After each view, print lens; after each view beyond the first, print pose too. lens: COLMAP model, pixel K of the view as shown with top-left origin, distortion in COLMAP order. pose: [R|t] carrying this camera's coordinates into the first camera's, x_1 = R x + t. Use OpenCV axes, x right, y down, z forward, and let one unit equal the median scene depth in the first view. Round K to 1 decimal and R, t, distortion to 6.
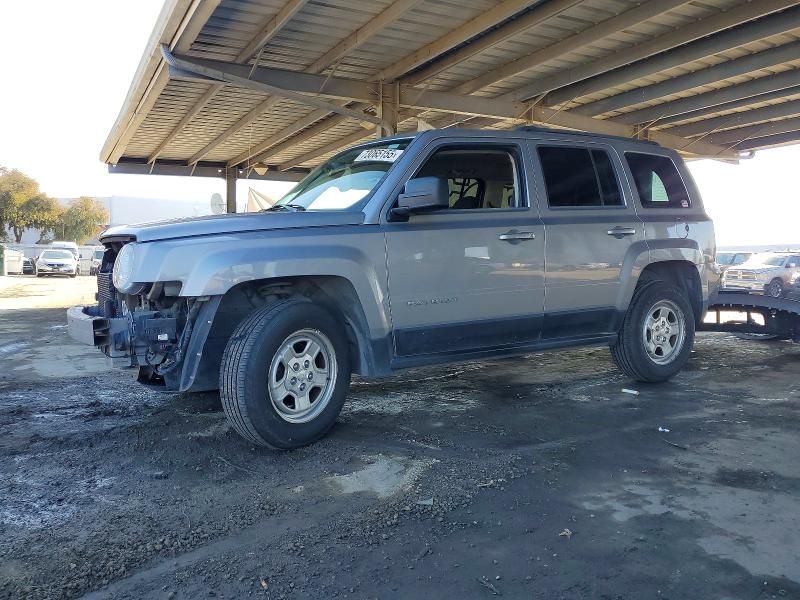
lens RADIAL K [[656.3, 0, 400.0], [0, 656.3, 300.0], [0, 0, 1]] dist [0.005768, 0.000826]
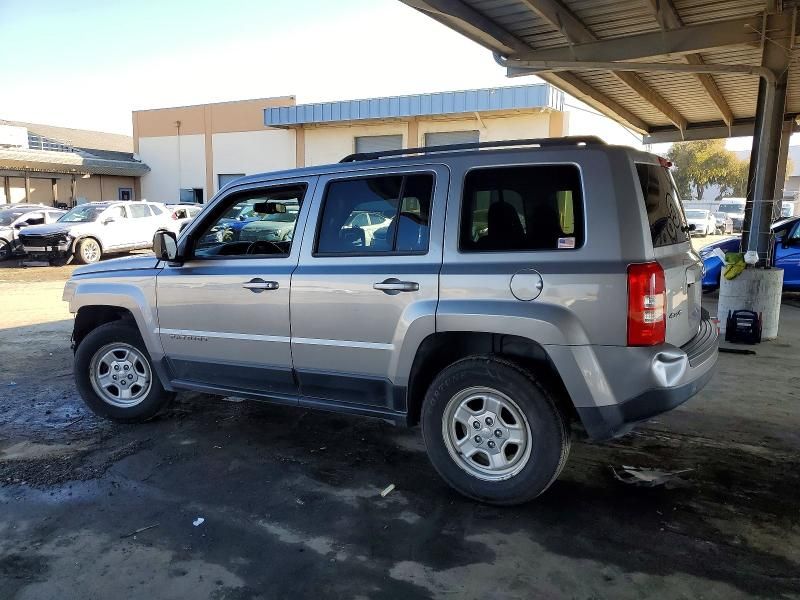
lens RADIAL K [[656.3, 0, 400.0], [0, 656.3, 300.0], [0, 0, 1]] dist [0.005768, 0.000826]
pose [[0.467749, 0.121165, -0.875517, 1.290764], [-0.047063, 0.992568, 0.112220, -0.221296], [0.882608, -0.011286, 0.469975, 0.825992]]
